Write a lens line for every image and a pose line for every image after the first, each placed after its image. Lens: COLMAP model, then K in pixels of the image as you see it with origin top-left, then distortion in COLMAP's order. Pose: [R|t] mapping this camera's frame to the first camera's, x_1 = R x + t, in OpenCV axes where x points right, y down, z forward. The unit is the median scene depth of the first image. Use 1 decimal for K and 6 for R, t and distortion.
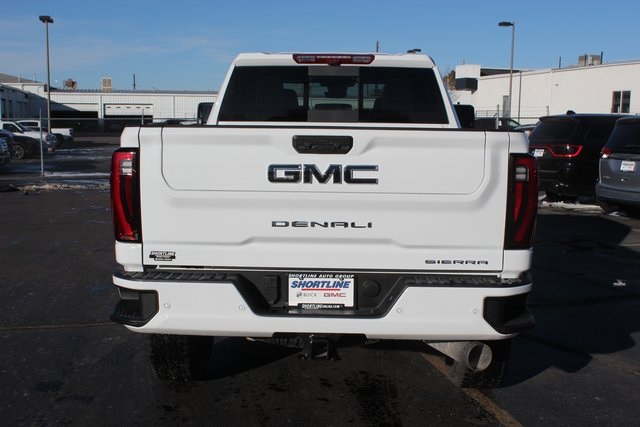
lens RADIAL K [[807.1, 0, 320.6], [0, 807.1, 218.0], [0, 0, 1]] dist [-0.077040, 0.000000]
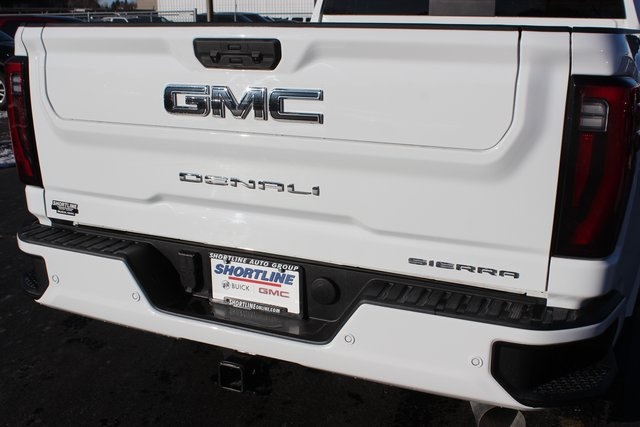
lens RADIAL K [[712.8, 0, 313.0], [0, 712.8, 228.2], [0, 0, 1]] dist [-0.076278, 0.000000]
pose [[0.918220, 0.102988, -0.382448, 0.260718], [-0.038017, 0.984061, 0.173719, -0.055330], [0.394243, -0.144972, 0.907500, 0.509878]]
